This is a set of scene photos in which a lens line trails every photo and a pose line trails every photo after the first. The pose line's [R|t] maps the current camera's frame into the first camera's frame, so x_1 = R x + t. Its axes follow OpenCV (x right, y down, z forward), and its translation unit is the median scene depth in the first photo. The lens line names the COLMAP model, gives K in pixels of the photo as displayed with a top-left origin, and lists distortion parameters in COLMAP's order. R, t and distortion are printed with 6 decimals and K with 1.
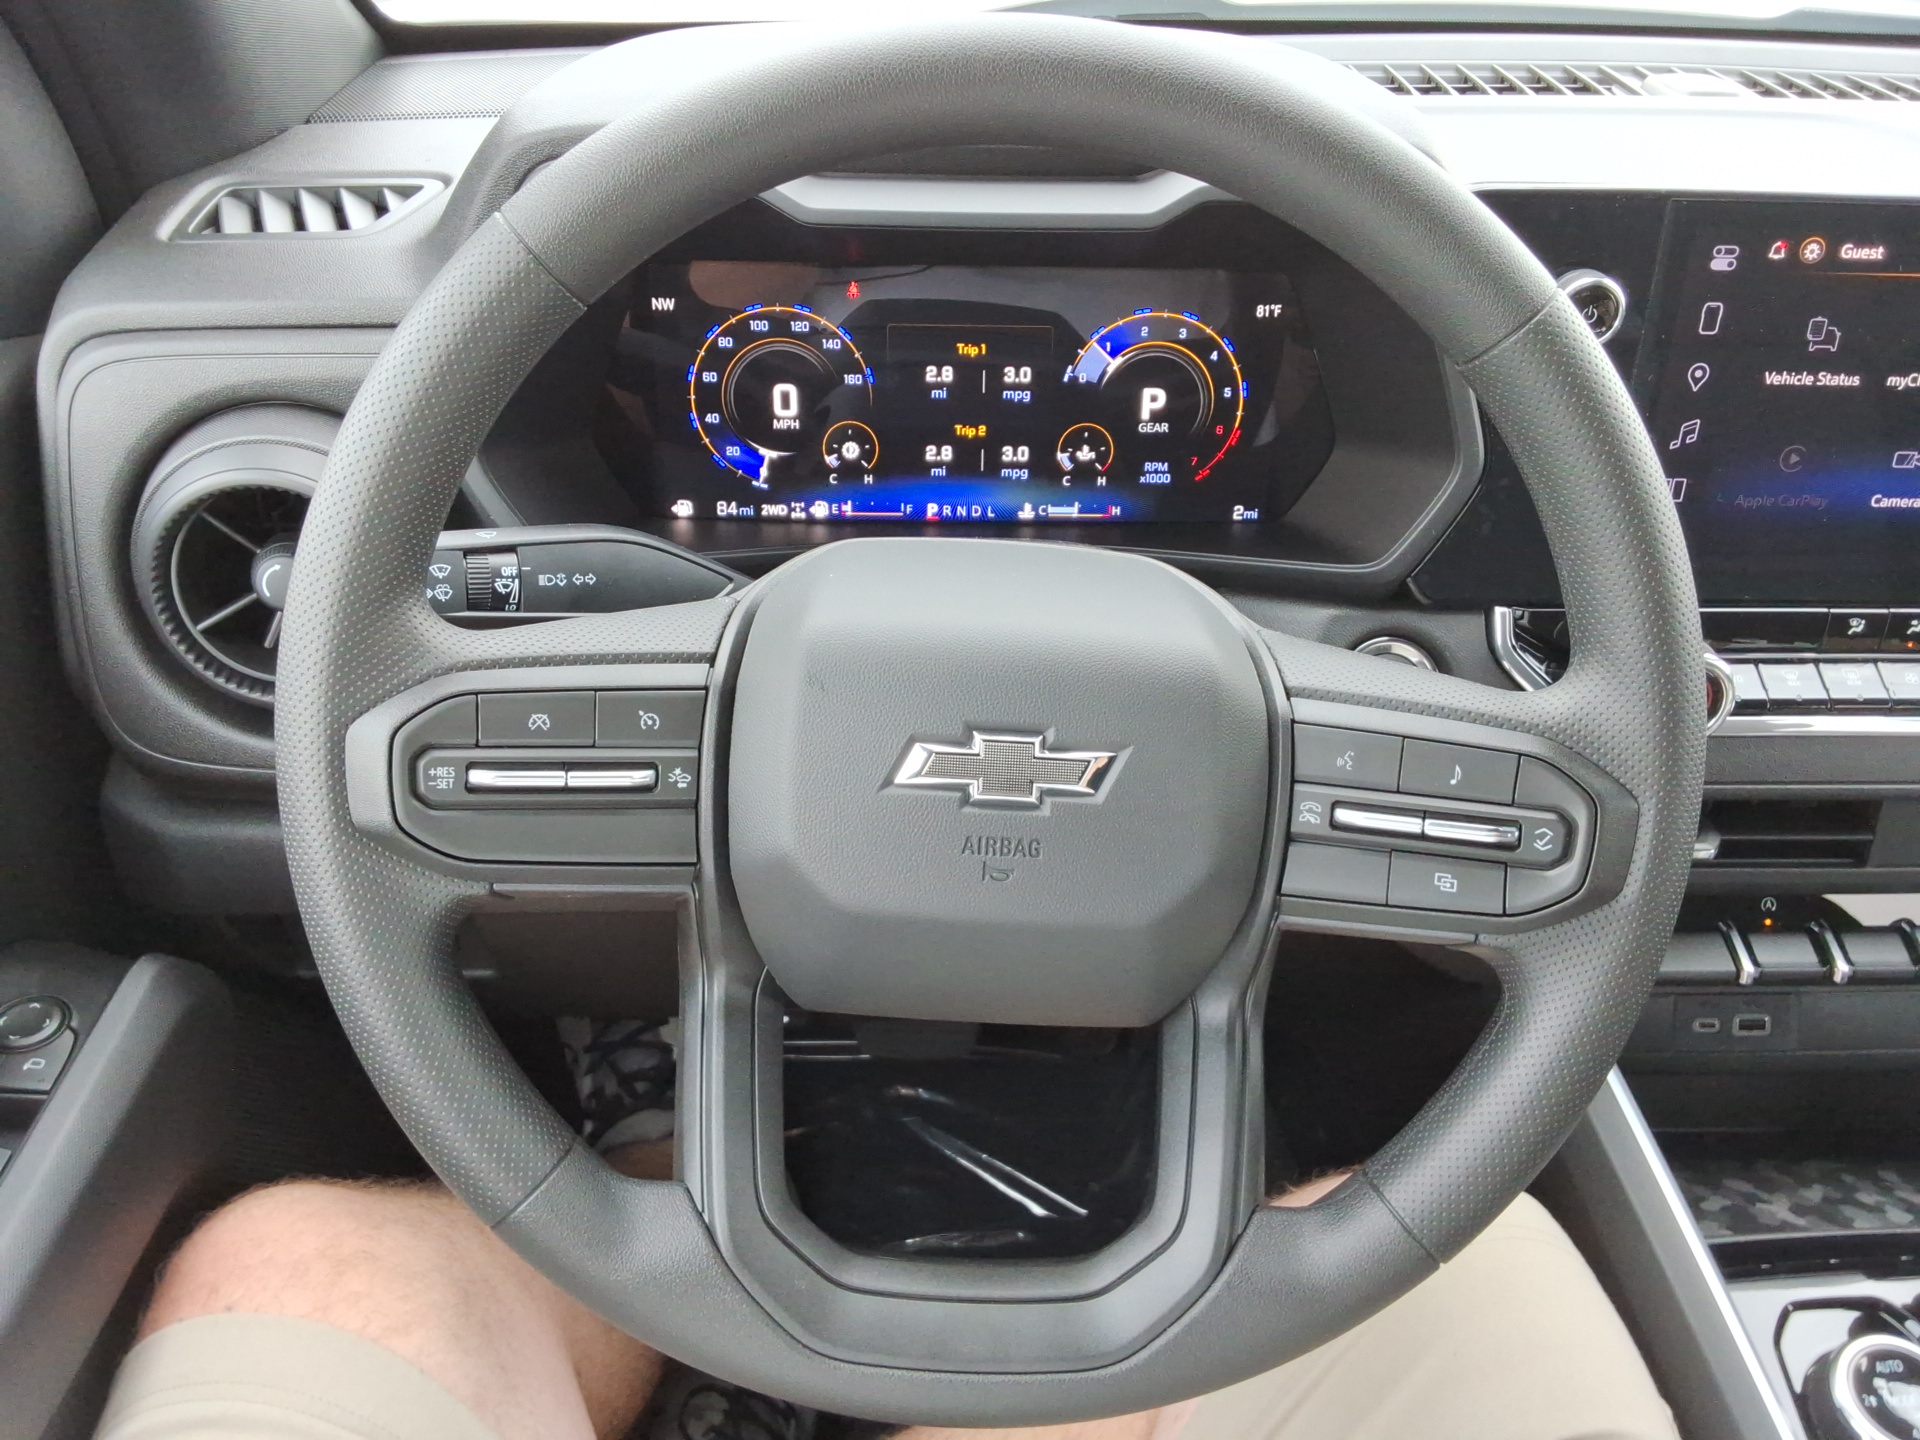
lens RADIAL K [[1556.3, 0, 977.7], [0, 1556.3, 690.4], [0, 0, 1]] dist [0.125293, -0.196571]
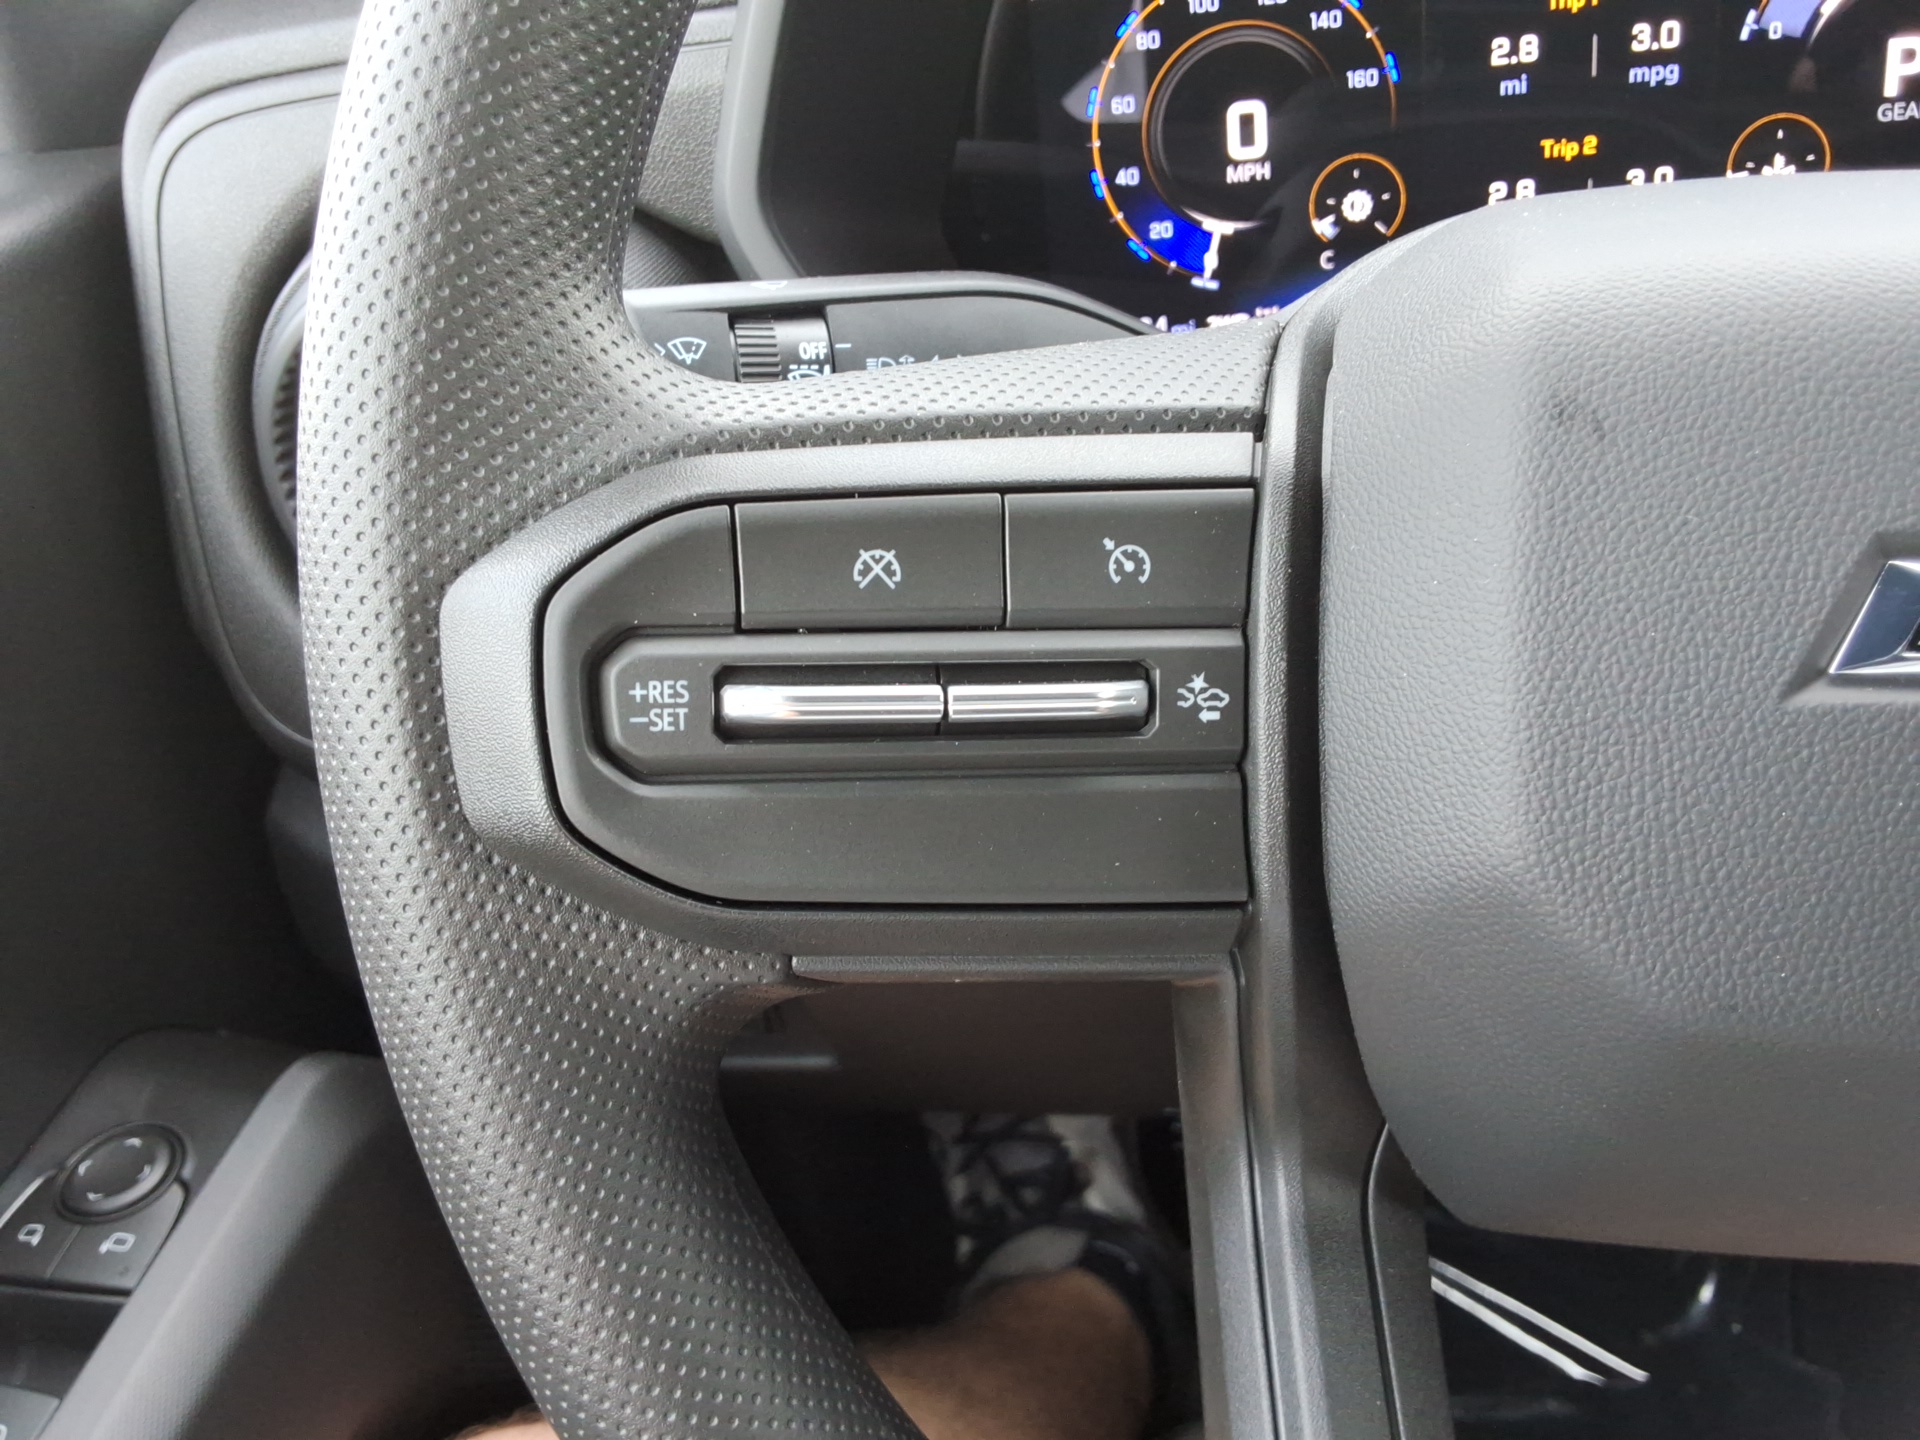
lens RADIAL K [[1556.3, 0, 977.7], [0, 1556.3, 690.4], [0, 0, 1]] dist [0.125293, -0.196571]
pose [[0.977403, -0.044809, -0.206579, -0.107999], [0.041111, 0.998909, -0.022158, 0.040039], [0.207347, 0.013165, 0.978179, 0.383454]]
